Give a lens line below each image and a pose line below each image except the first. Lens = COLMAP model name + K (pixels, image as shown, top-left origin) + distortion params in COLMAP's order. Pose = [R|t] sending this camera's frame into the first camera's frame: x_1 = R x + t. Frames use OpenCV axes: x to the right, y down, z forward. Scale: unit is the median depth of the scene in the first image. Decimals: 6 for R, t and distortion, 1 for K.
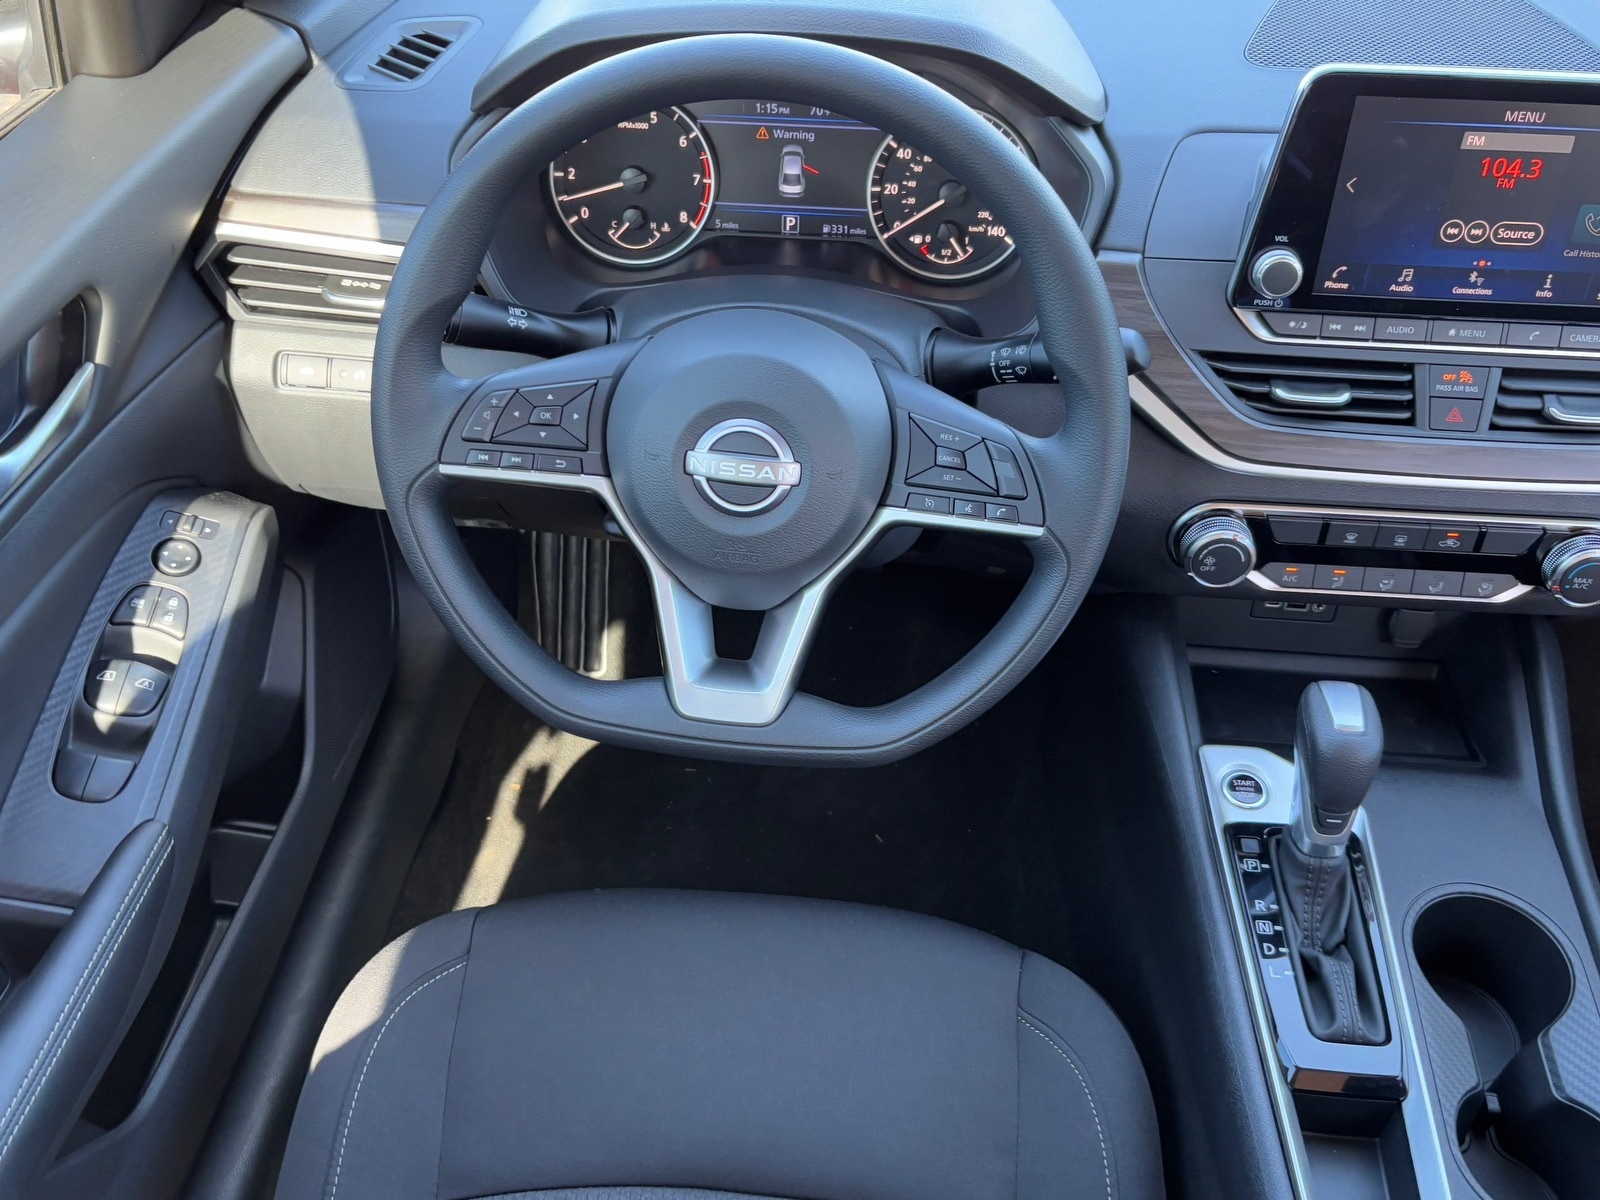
lens RADIAL K [[1457.7, 0, 811.2], [0, 1457.7, 613.0], [0, 0, 1]] dist [0.011389, 0.000000]
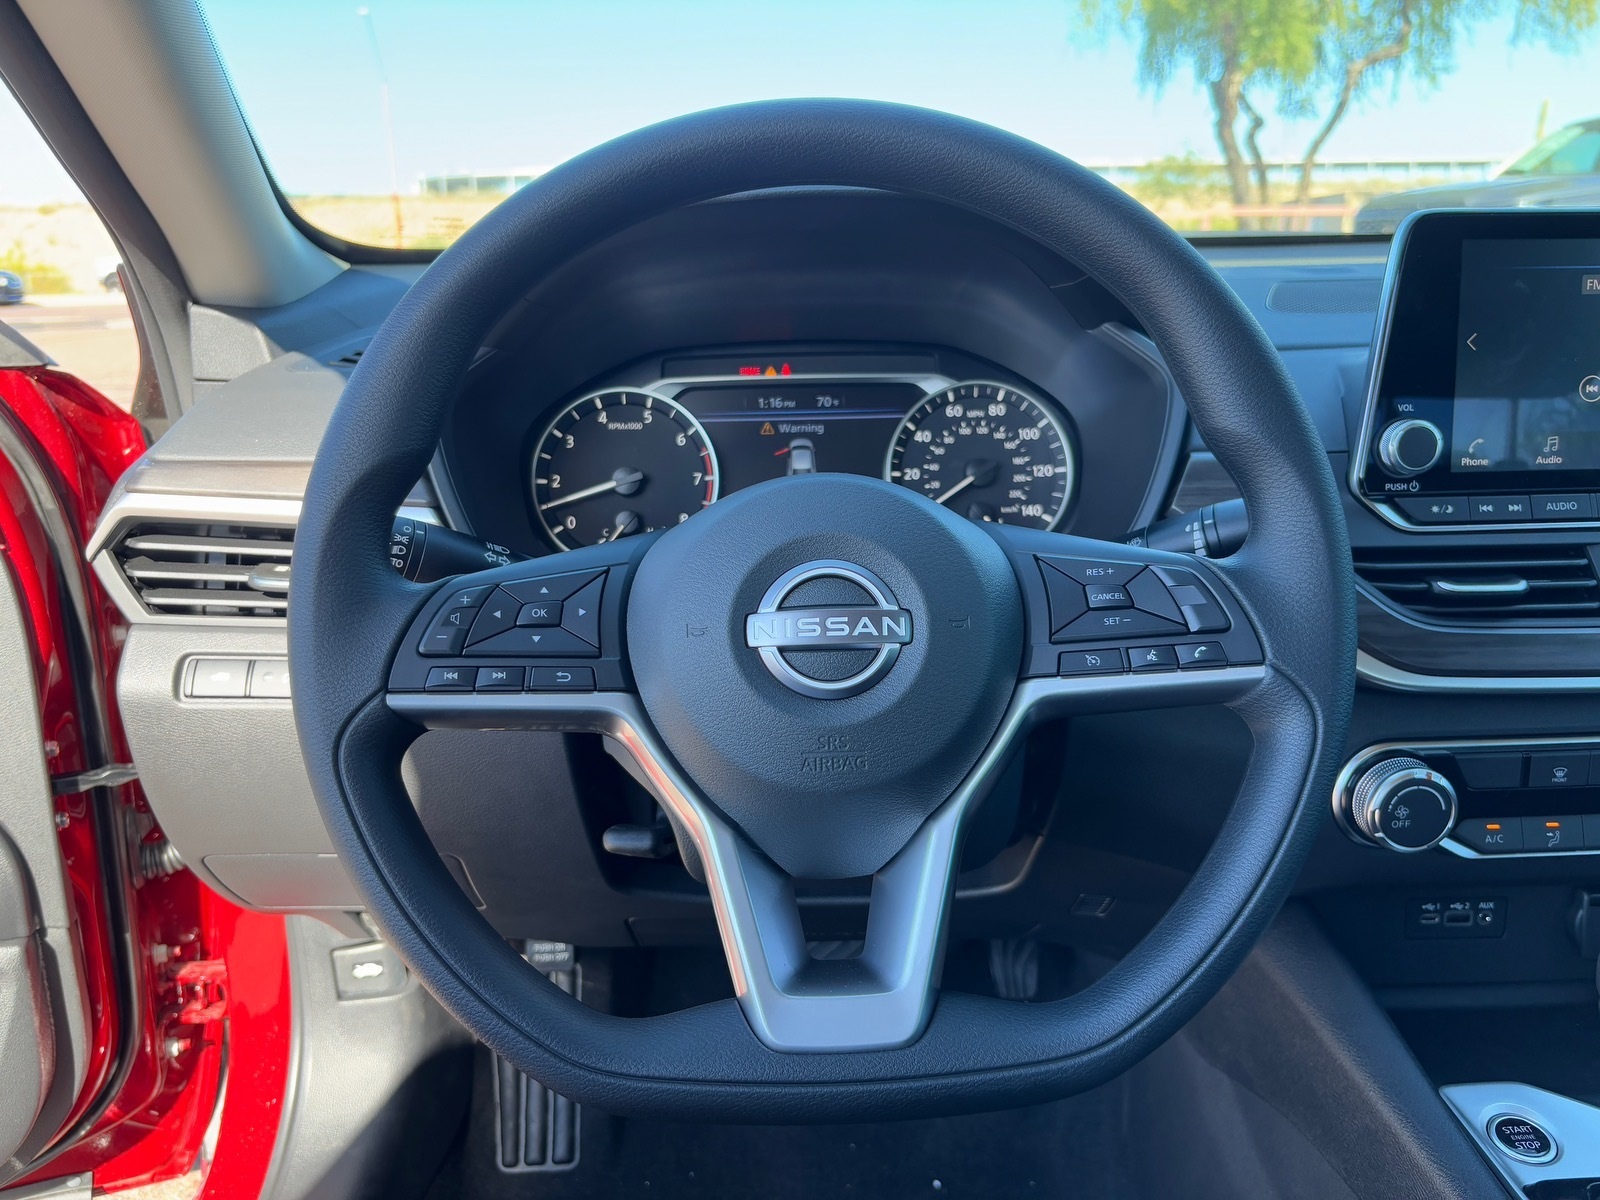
lens RADIAL K [[1238.5, 0, 811.7], [0, 1238.5, 618.5], [0, 0, 1]] dist [0.044978, -0.058595]
pose [[0.994339, -0.061171, 0.086884, -0.088565], [0.092214, 0.903032, -0.419559, 0.120848], [-0.052795, 0.425196, 0.903560, 0.378718]]
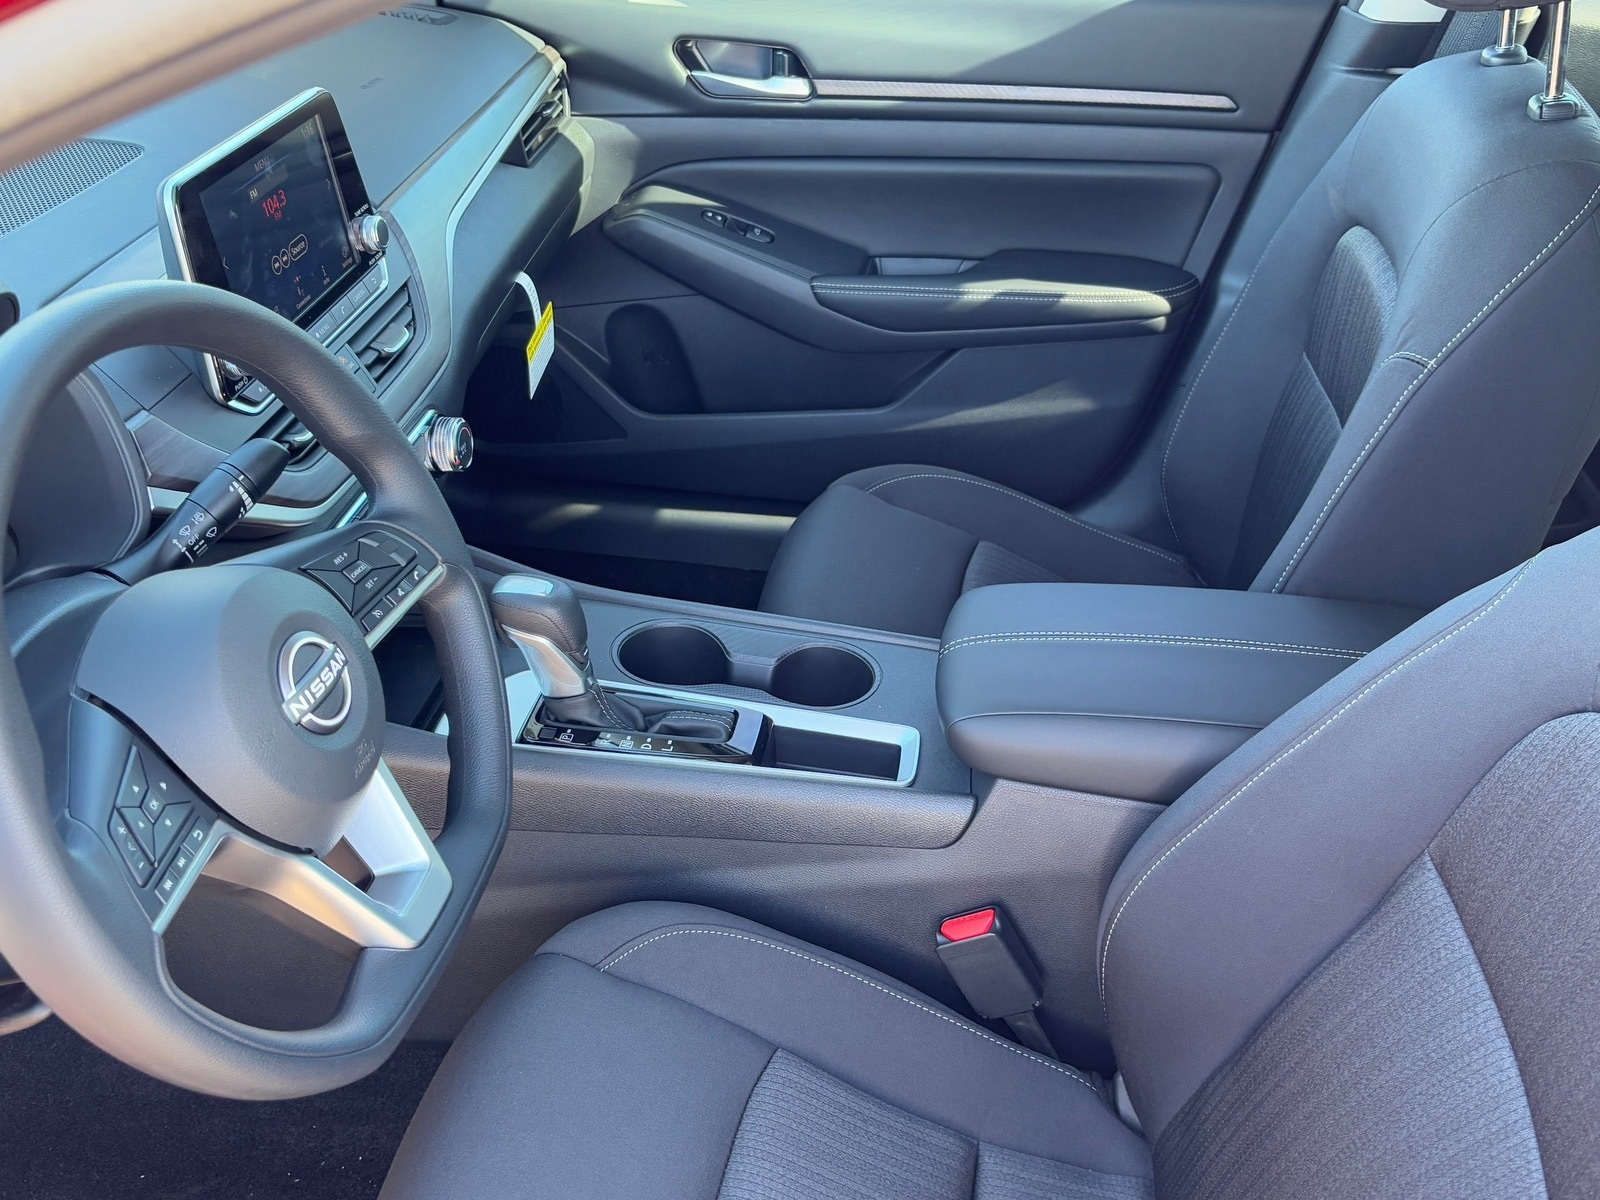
lens RADIAL K [[1598.5, 0, 835.6], [0, 1598.5, 590.3], [0, 0, 1]] dist [-0.000935, 0.000000]
pose [[0.059527, -0.539069, 0.840155, -0.717351], [0.643669, 0.664034, 0.380459, -0.263606], [-0.762985, 0.518135, 0.386510, 0.259121]]
